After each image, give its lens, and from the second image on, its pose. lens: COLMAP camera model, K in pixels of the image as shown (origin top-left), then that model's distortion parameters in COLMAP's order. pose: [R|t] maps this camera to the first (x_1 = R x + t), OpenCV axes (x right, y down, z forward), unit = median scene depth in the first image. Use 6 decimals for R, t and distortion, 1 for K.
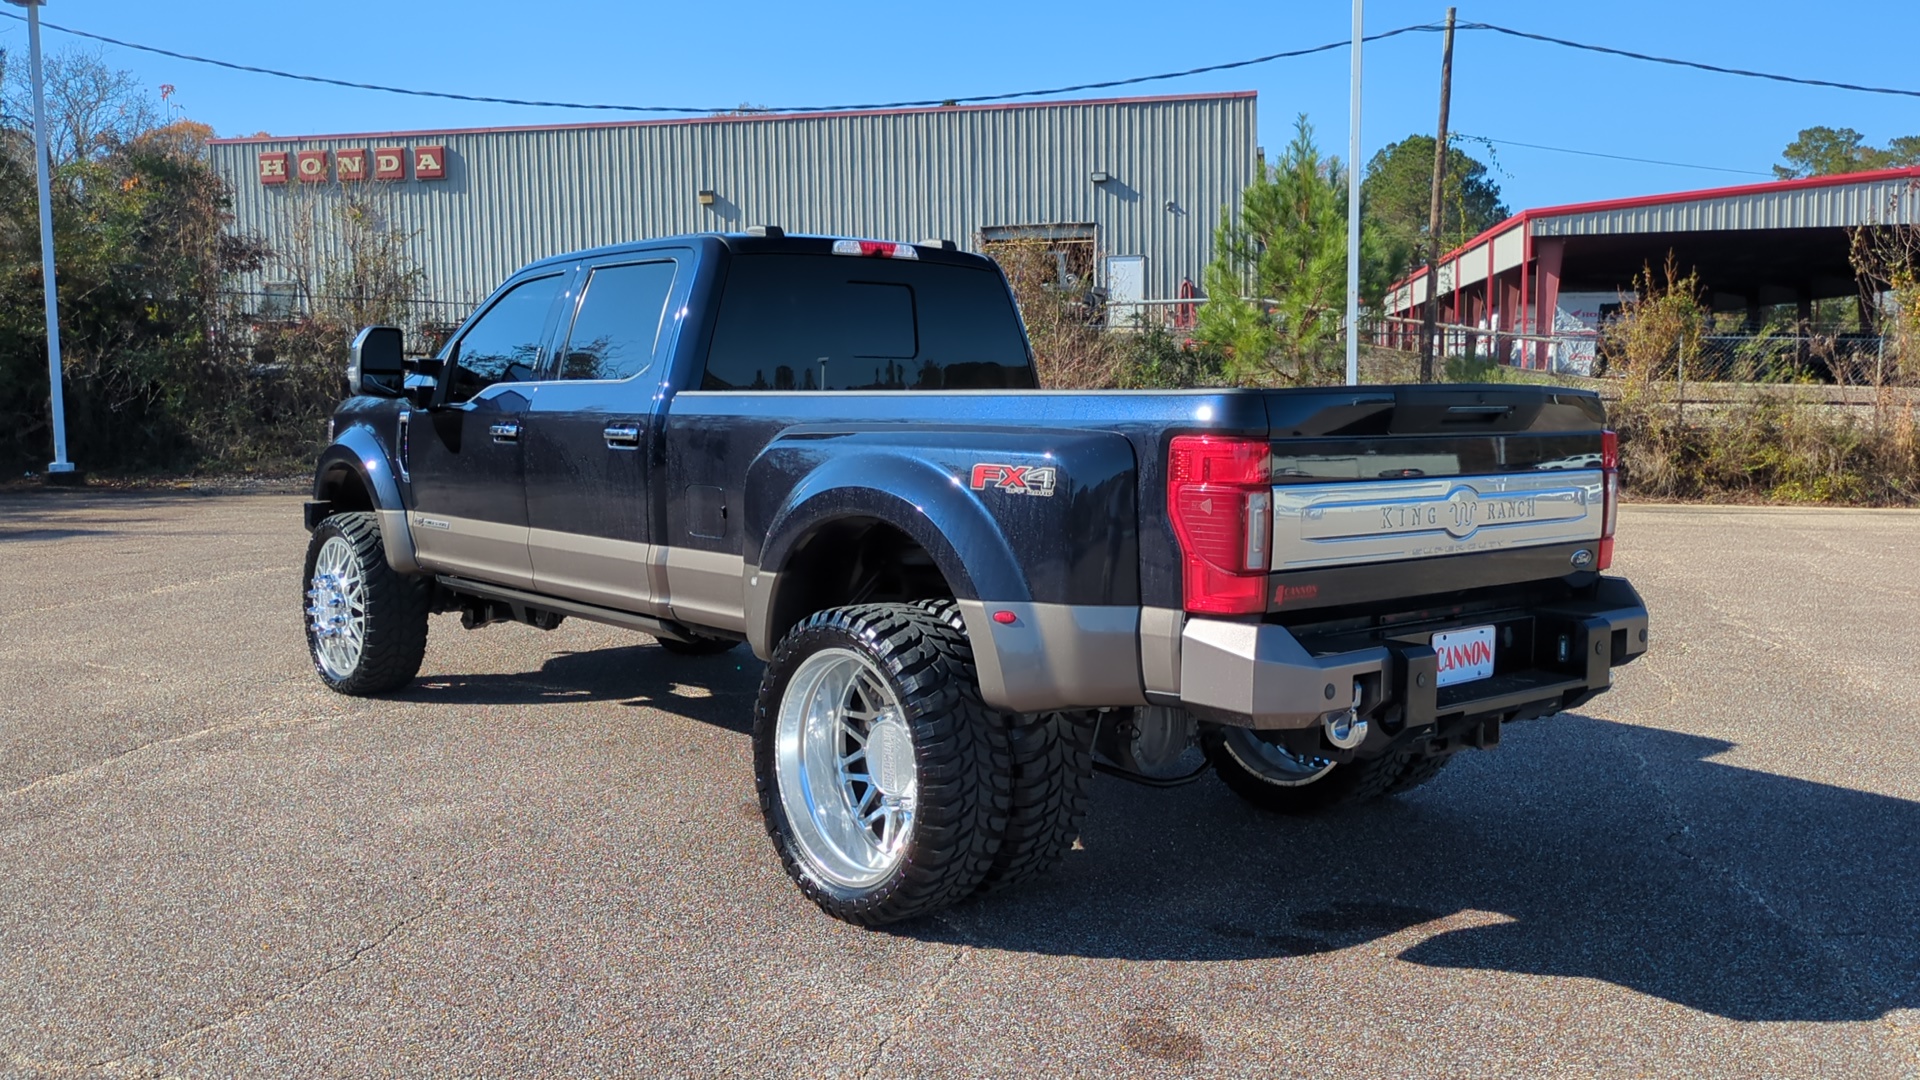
lens RADIAL K [[1649.6, 0, 956.1], [0, 1649.6, 524.7], [0, 0, 1]] dist [0.059383, -0.069586]
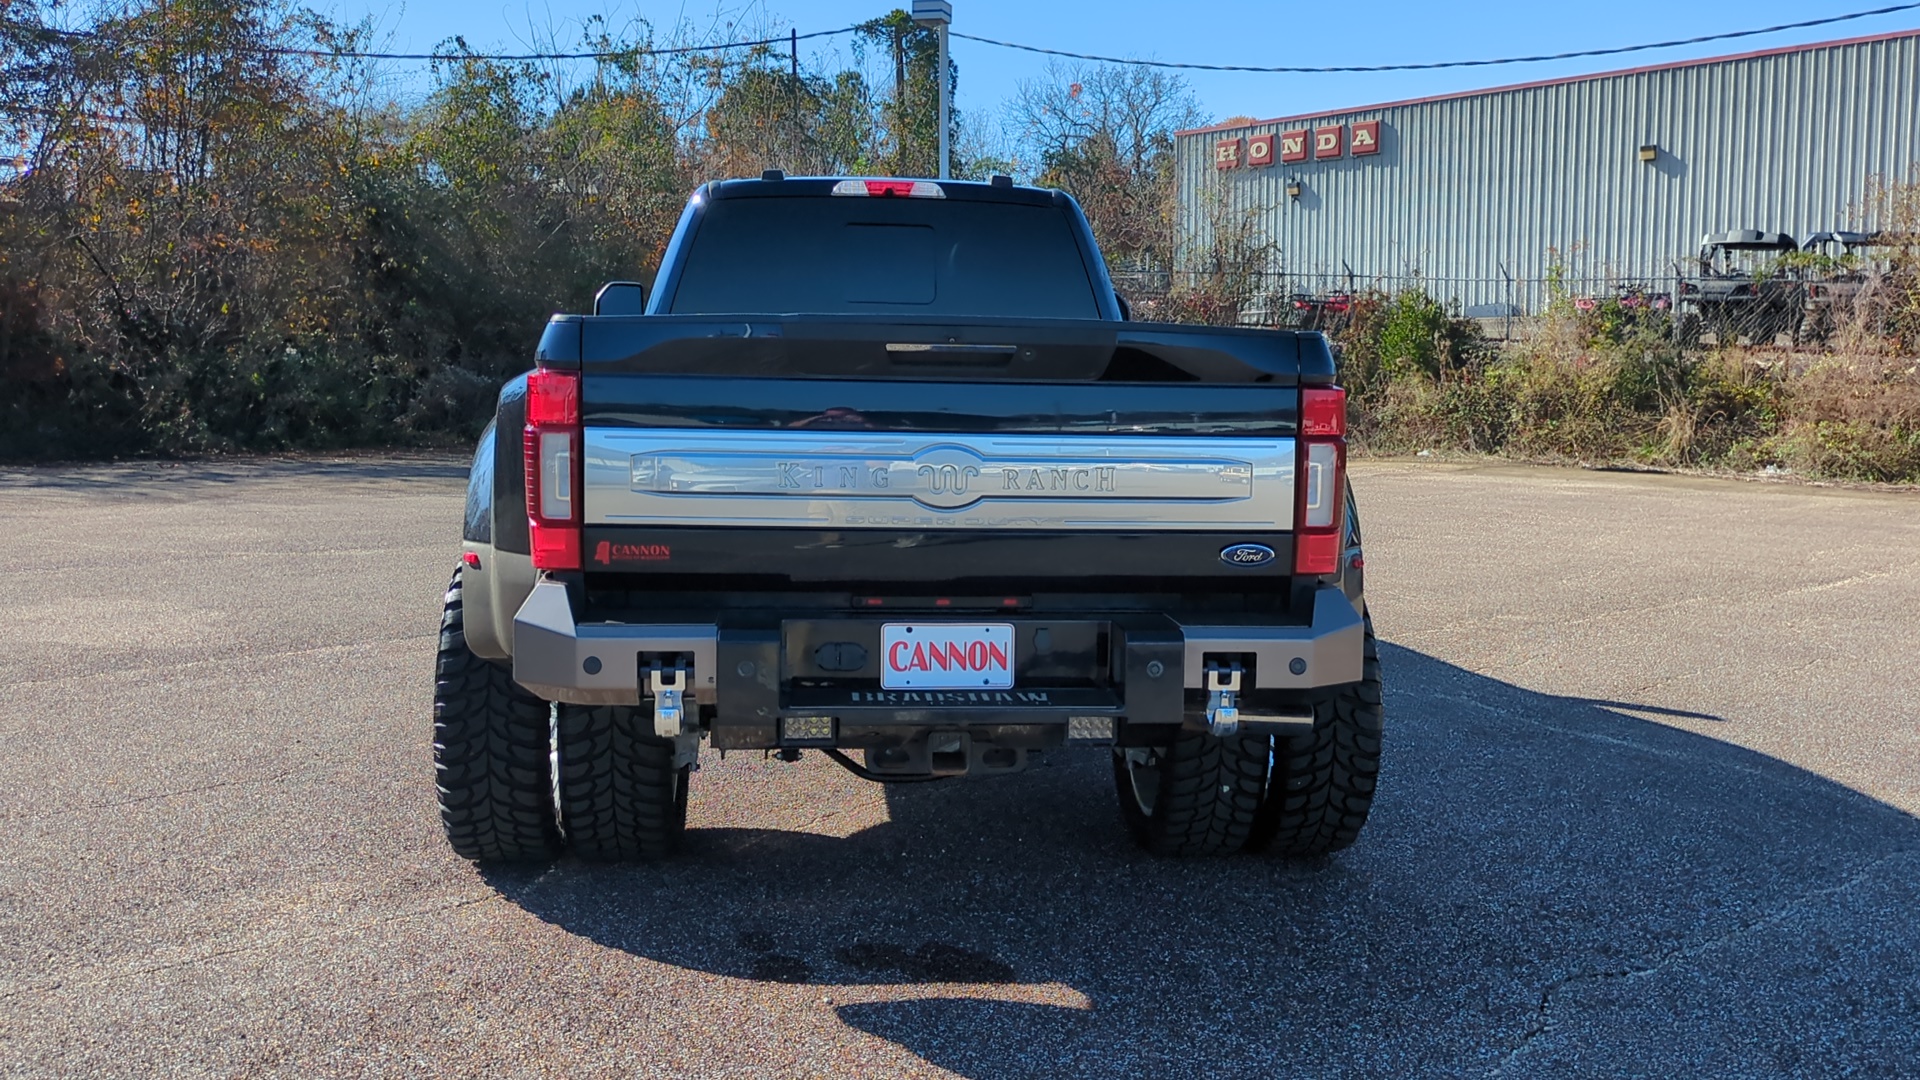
lens RADIAL K [[1649.6, 0, 956.1], [0, 1649.6, 524.7], [0, 0, 1]] dist [0.059383, -0.069586]
pose [[0.819369, 0.067641, -0.569261, 0.502345], [-0.059996, 0.997679, 0.032191, -0.006882], [0.570118, 0.007777, 0.821526, 0.228469]]
